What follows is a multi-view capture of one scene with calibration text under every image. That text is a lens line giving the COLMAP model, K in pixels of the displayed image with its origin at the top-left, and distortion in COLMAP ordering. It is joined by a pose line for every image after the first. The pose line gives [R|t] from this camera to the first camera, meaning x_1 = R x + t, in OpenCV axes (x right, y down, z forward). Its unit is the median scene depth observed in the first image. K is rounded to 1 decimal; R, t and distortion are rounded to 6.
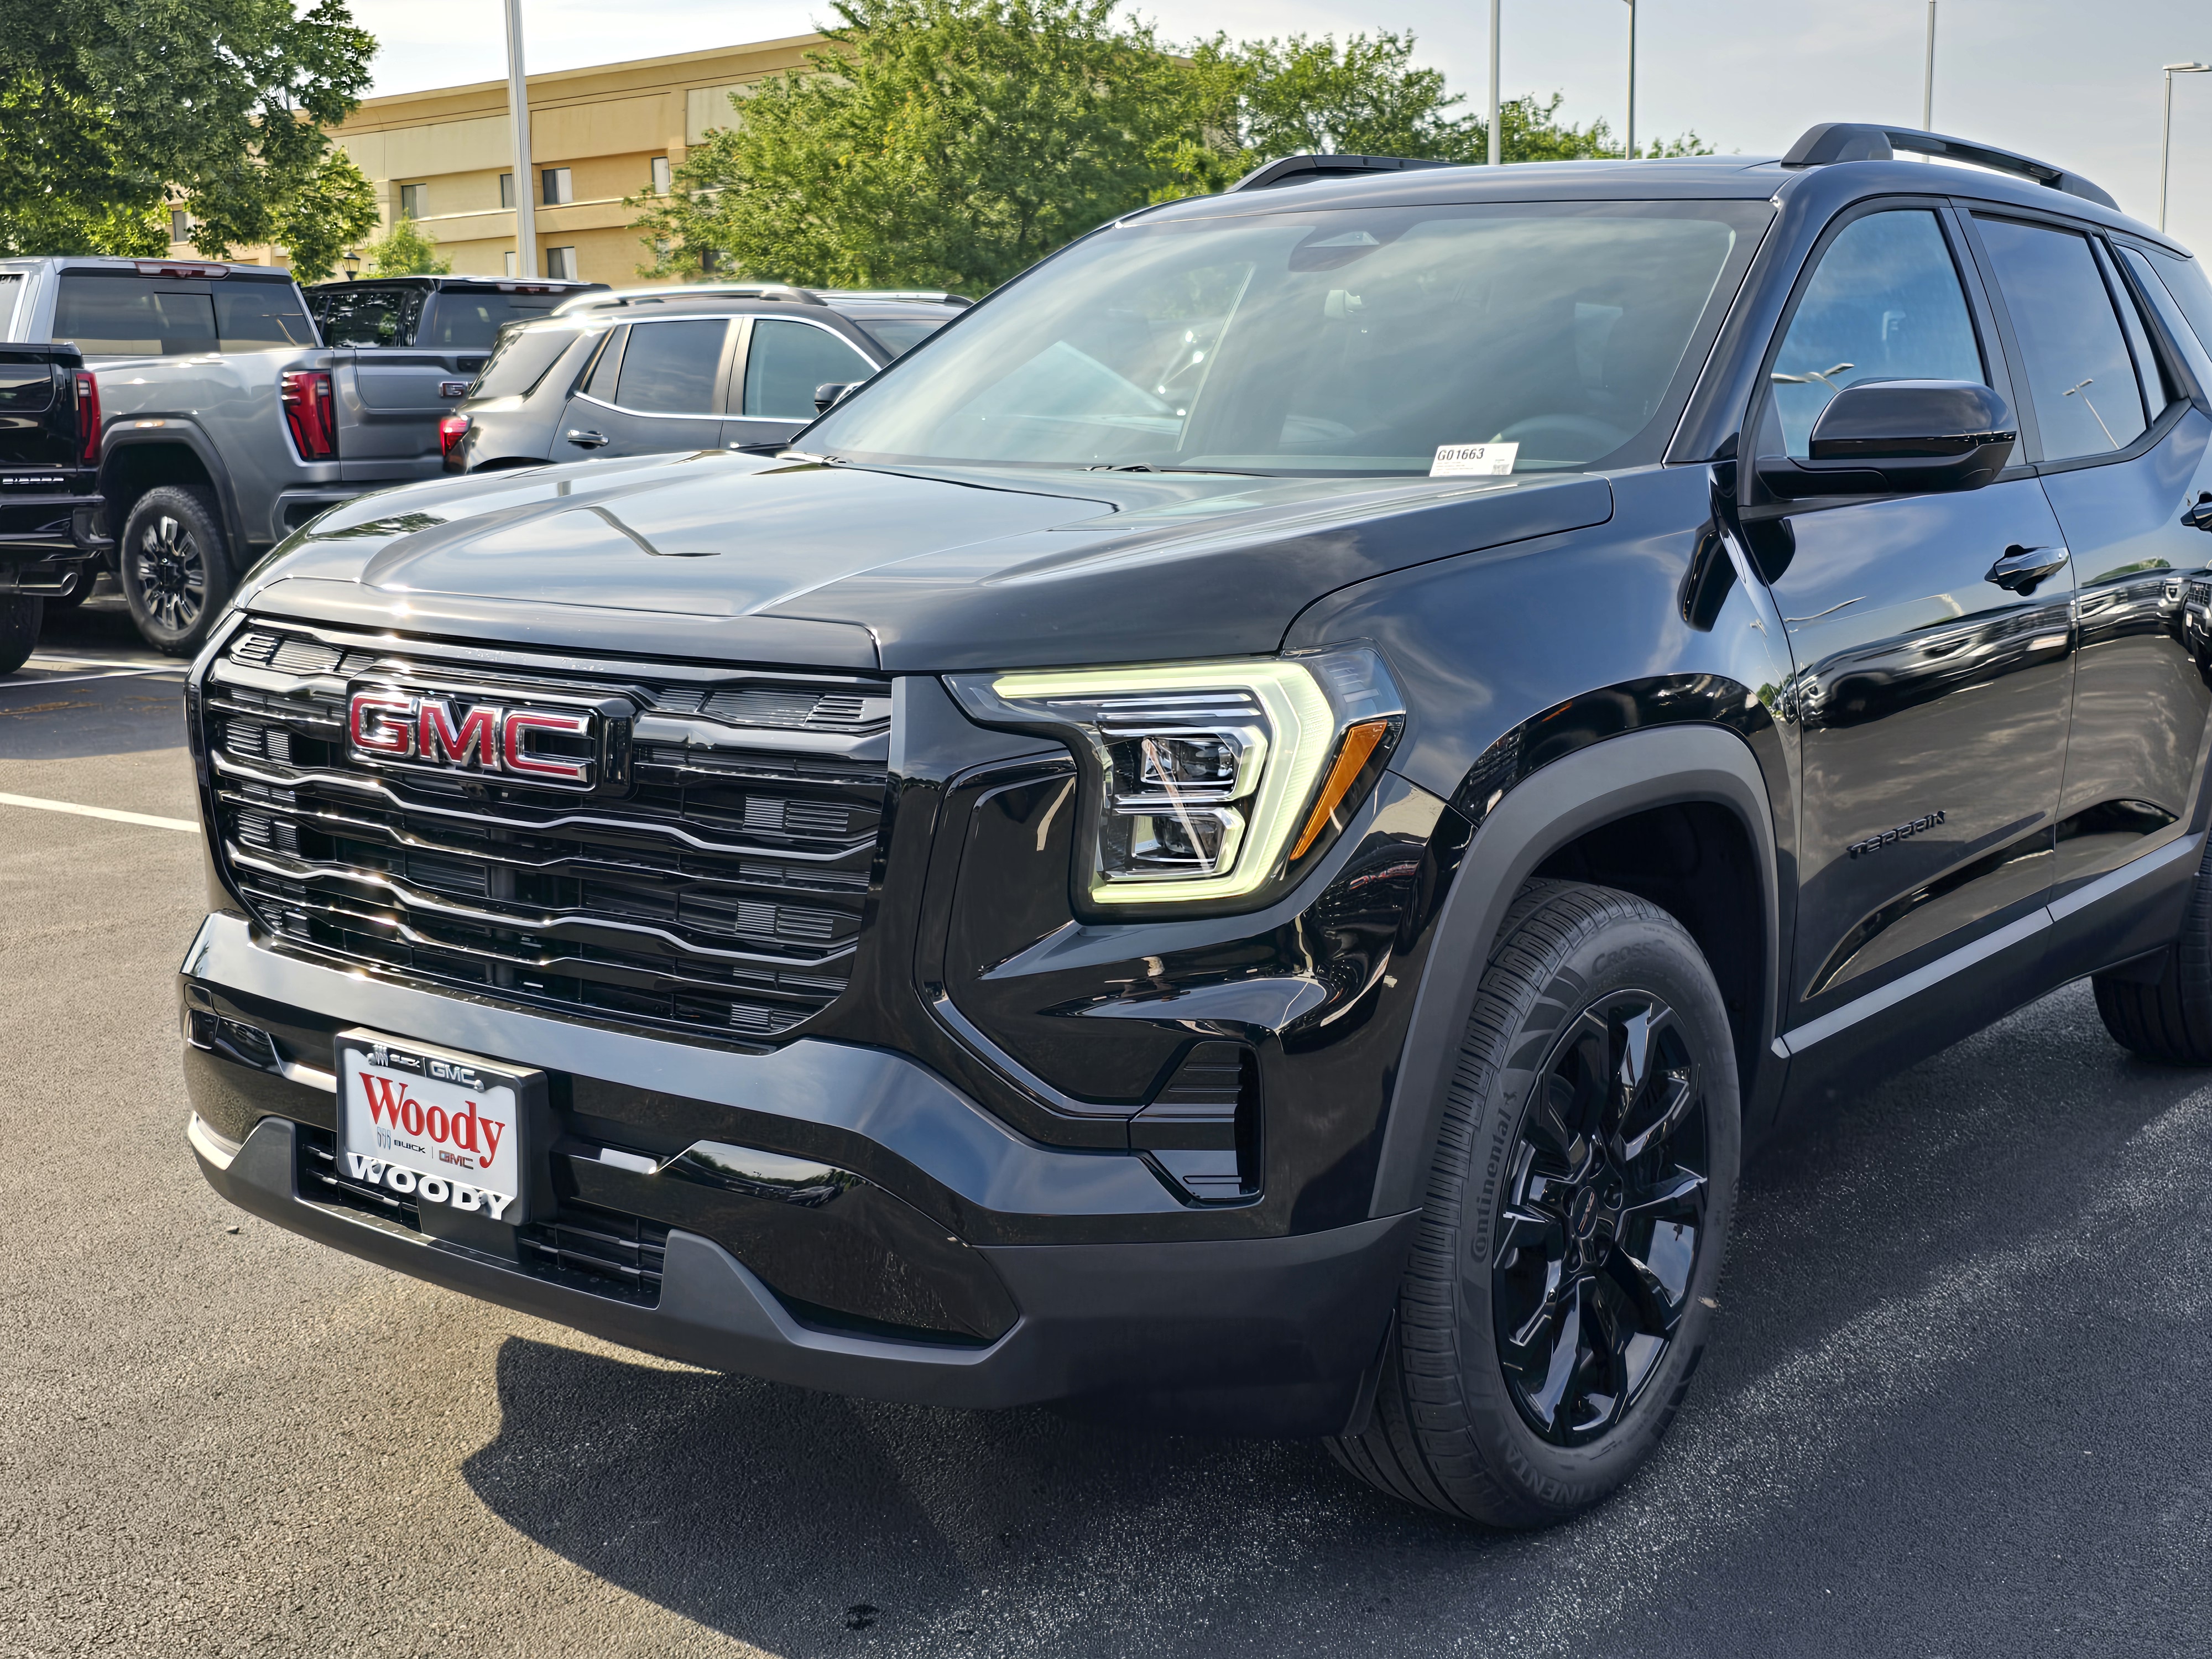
lens RADIAL K [[2584.6, 0, 1096.5], [0, 2584.6, 820.5], [0, 0, 1]] dist [0.066483, 0.000000]
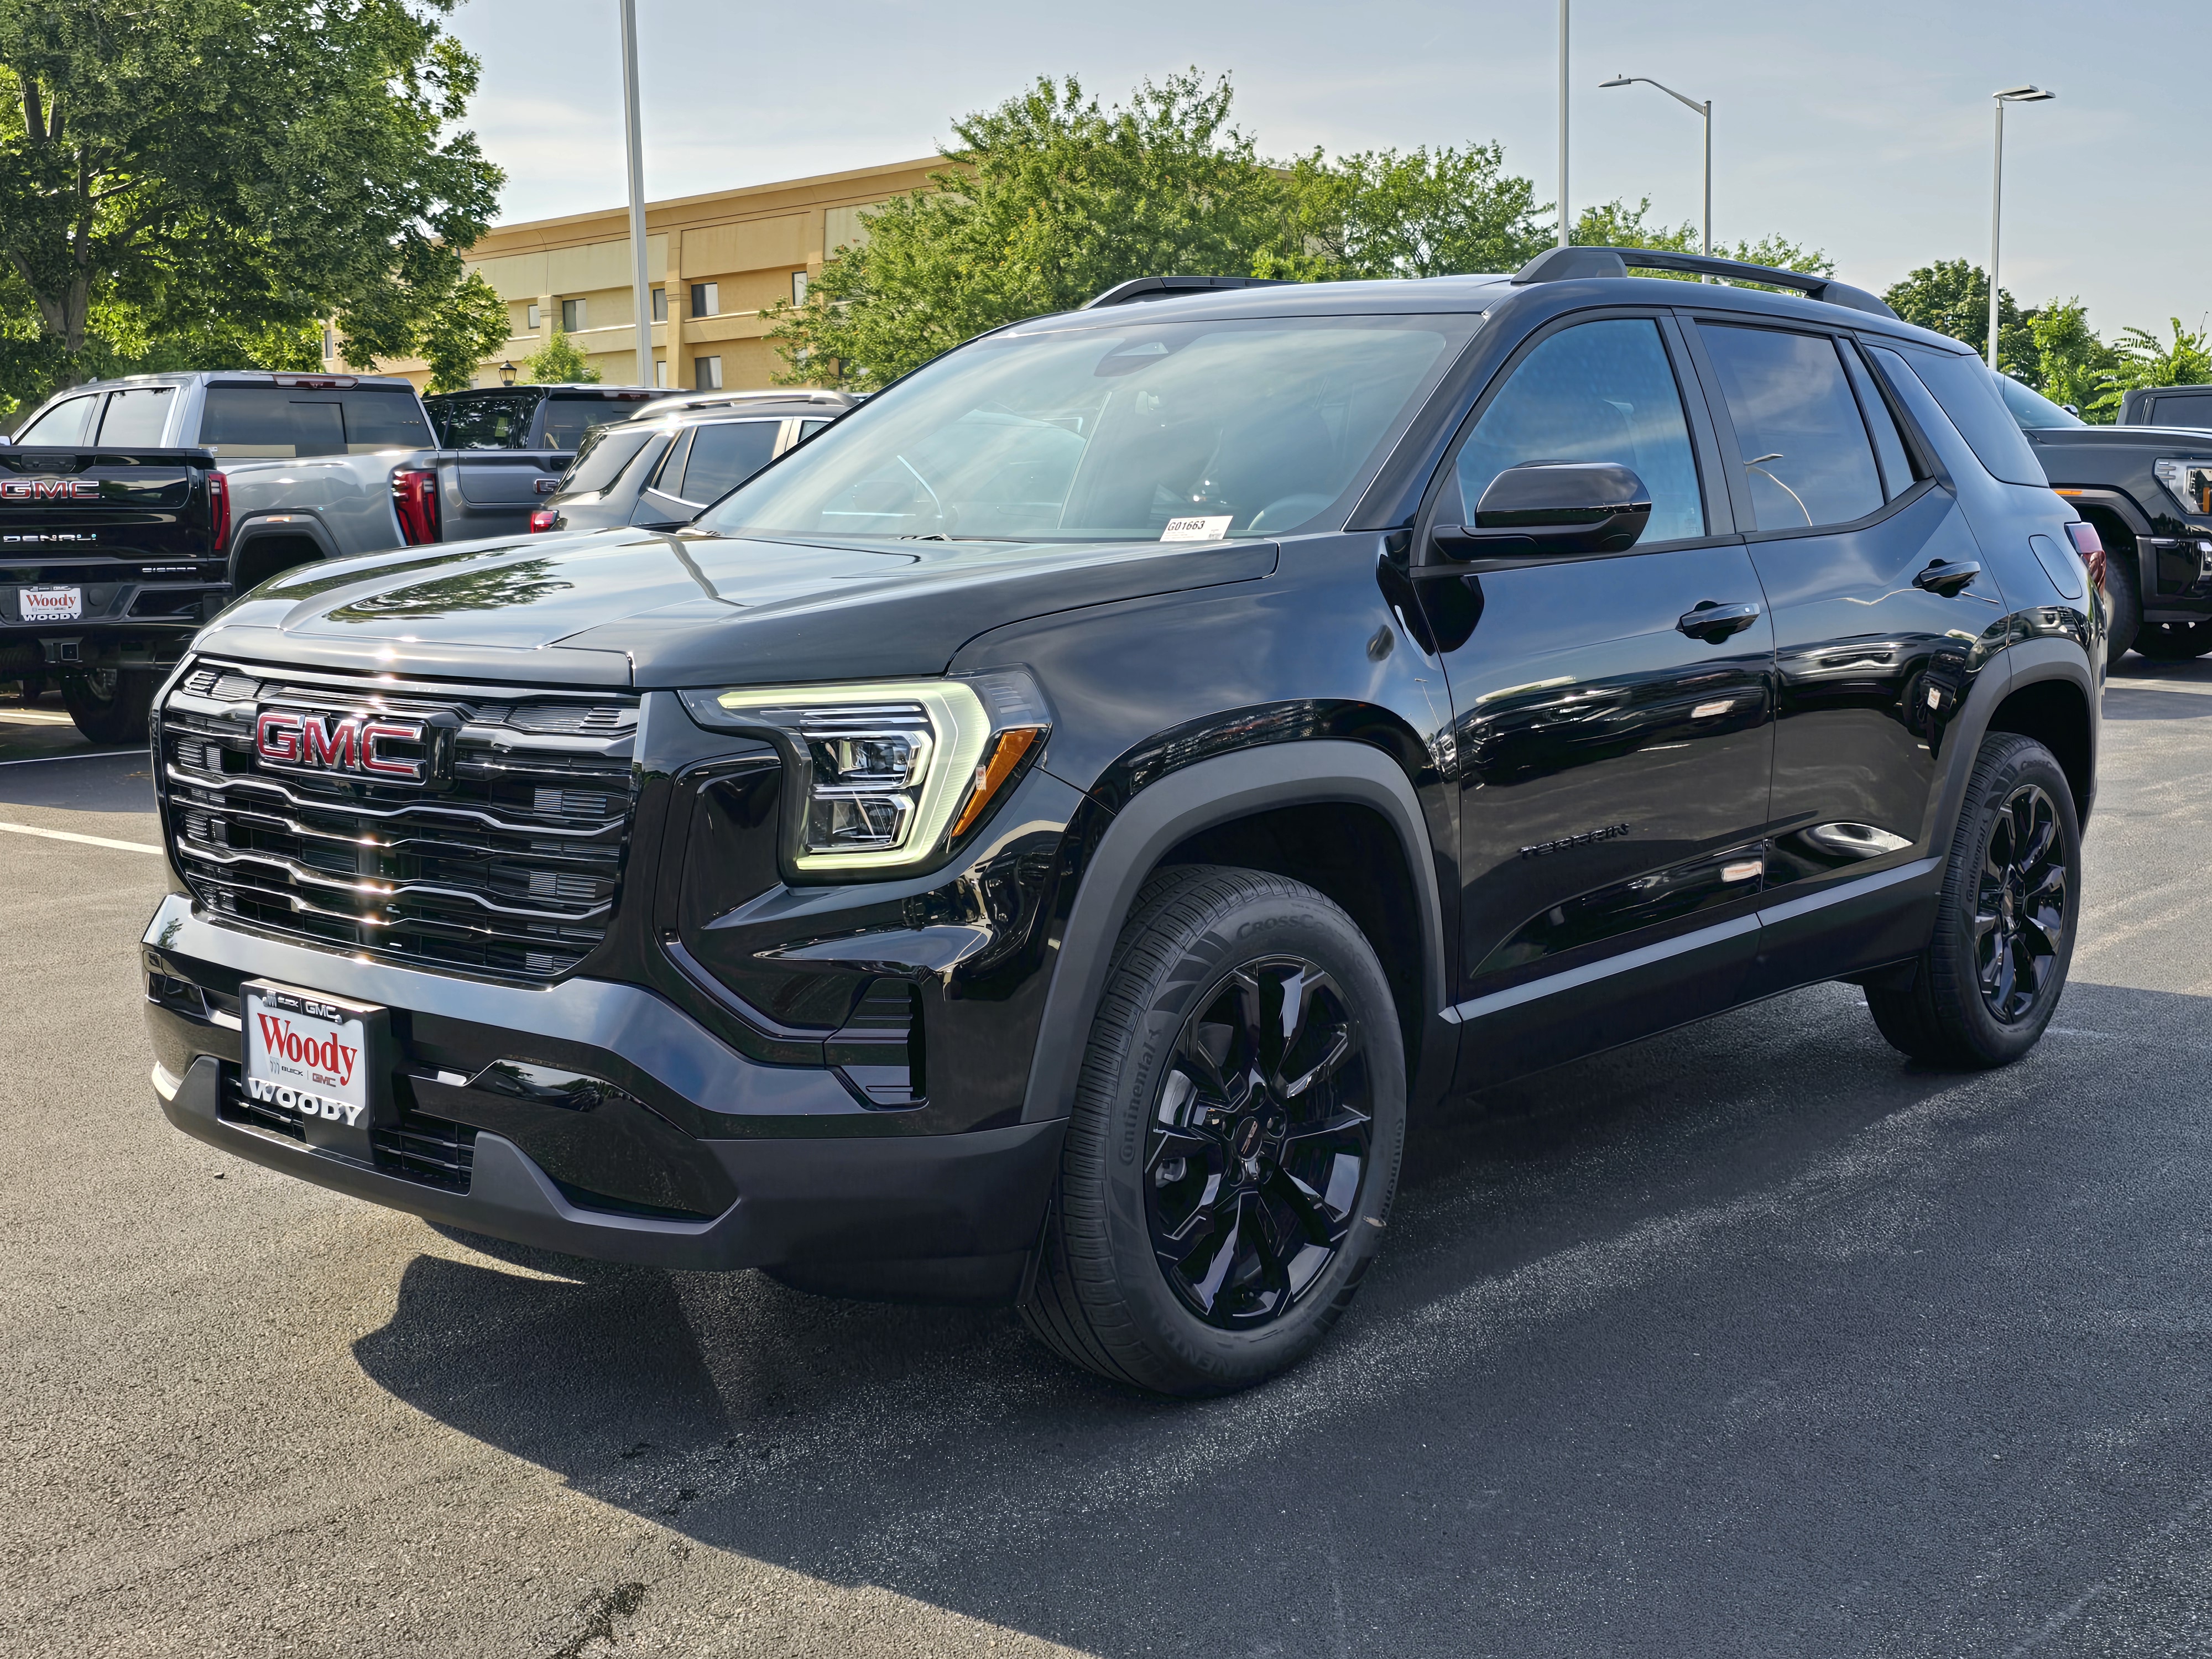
lens RADIAL K [[2584.6, 0, 1128.1], [0, 2584.6, 808.7], [0, 0, 1]] dist [0.066483, 0.000000]
pose [[0.997697, 0.001463, -0.067810, 0.221640], [-0.004301, 0.999120, -0.041722, 0.048661], [0.067689, 0.041917, 0.996826, -0.231300]]
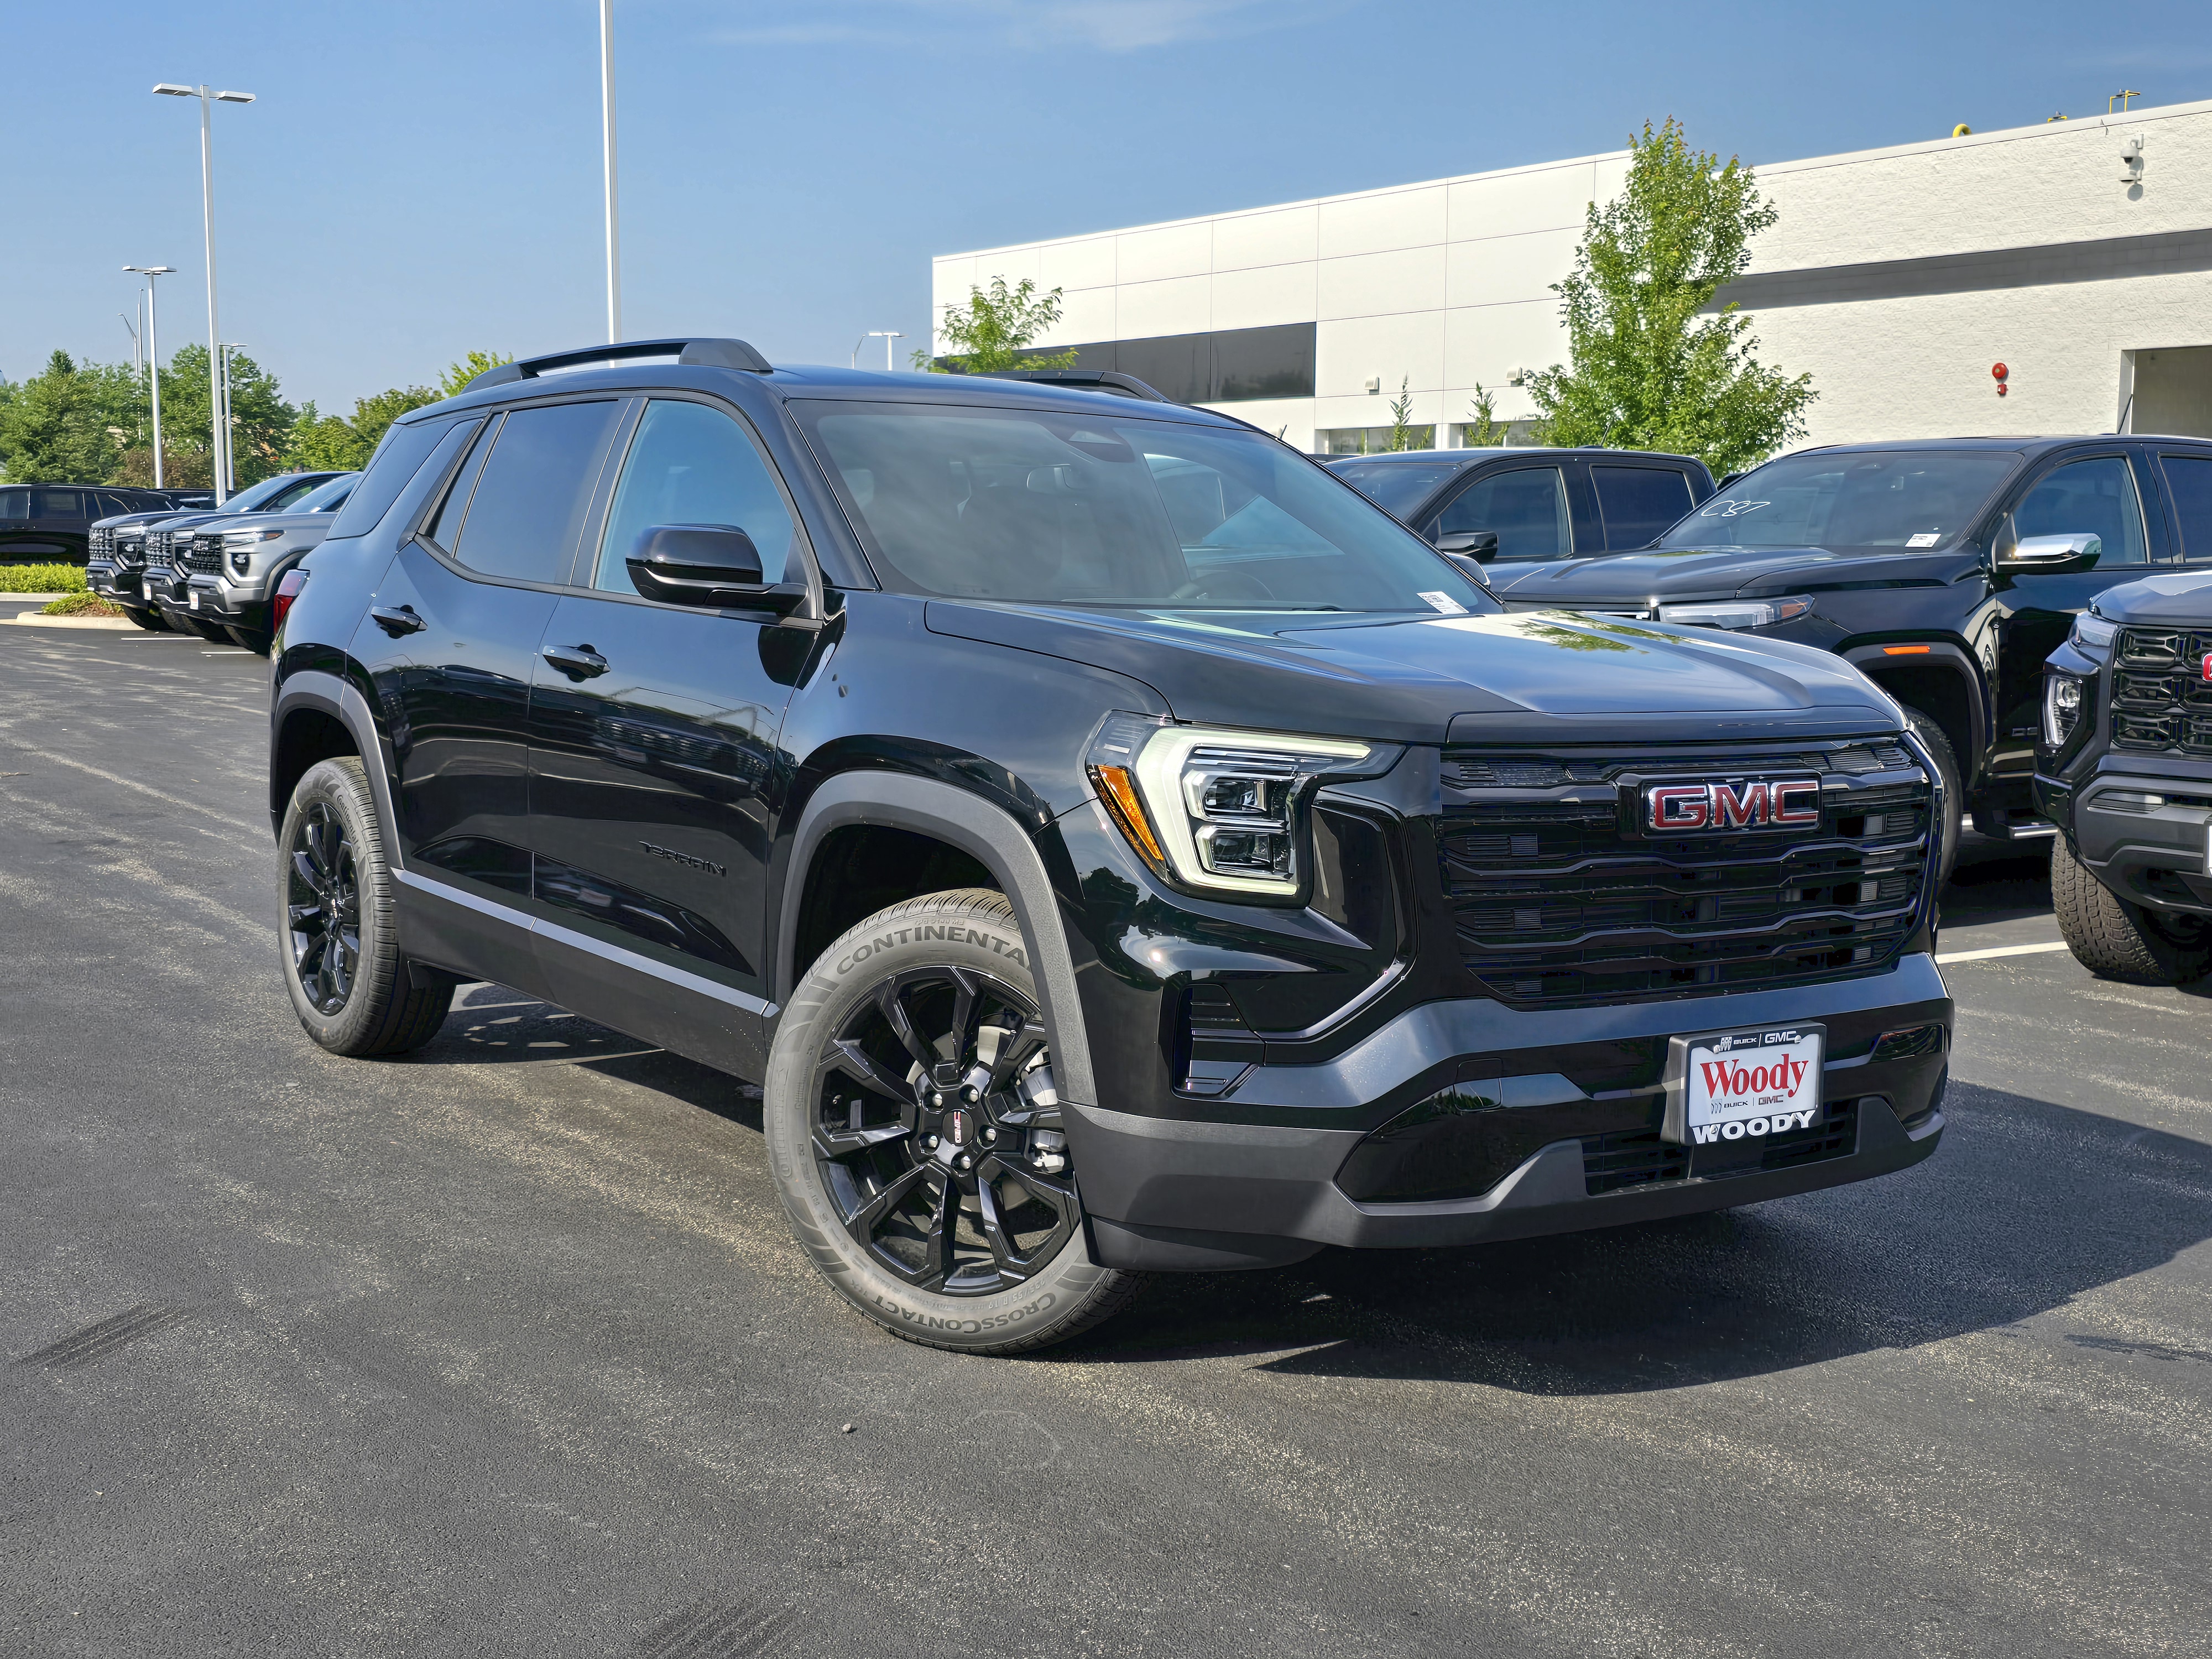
lens RADIAL K [[2584.6, 0, 1044.7], [0, 2584.6, 832.3], [0, 0, 1]] dist [0.066483, 0.000000]
pose [[0.312349, -0.100465, 0.944640, -1.663019], [0.133918, 0.989118, 0.060915, -0.151847], [-0.940481, 0.107478, 0.322404, 0.873171]]
